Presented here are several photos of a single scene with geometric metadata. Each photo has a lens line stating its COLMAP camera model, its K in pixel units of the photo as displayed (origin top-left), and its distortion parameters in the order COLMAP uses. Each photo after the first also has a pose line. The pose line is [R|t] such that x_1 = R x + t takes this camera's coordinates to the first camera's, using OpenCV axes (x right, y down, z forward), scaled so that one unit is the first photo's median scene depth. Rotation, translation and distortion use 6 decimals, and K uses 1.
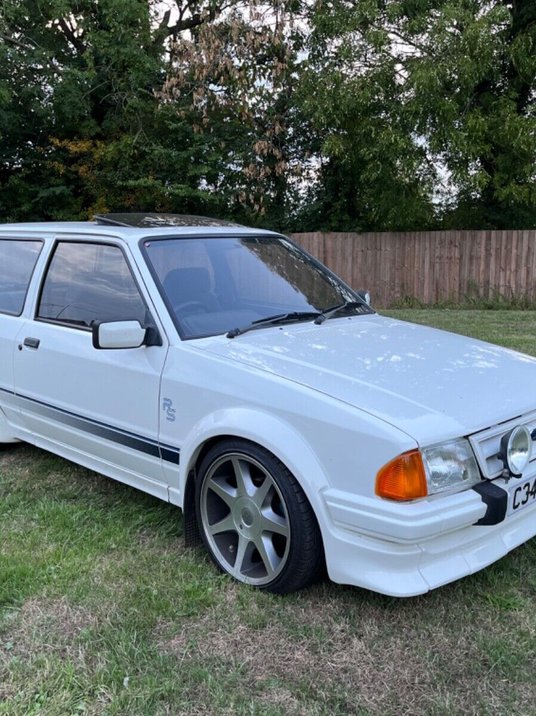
lens RADIAL K [[775.8, 0, 268.4], [0, 775.8, 358.4], [0, 0, 1]] dist [-0.066733, -0.002942]
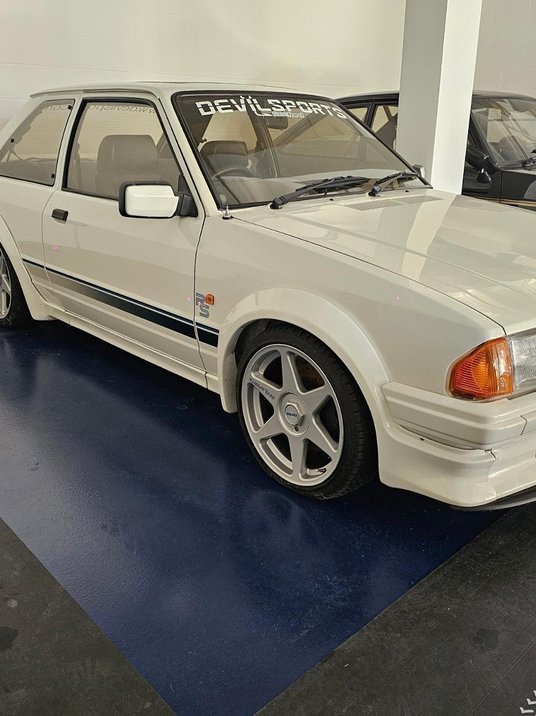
lens RADIAL K [[775.8, 0, 268.4], [0, 775.8, 358.4], [0, 0, 1]] dist [-0.066733, -0.002942]
pose [[0.998326, 0.021993, -0.053489, -0.005120], [-0.013585, 0.988171, 0.152750, 0.007575], [0.056216, -0.151768, 0.986816, 0.103081]]
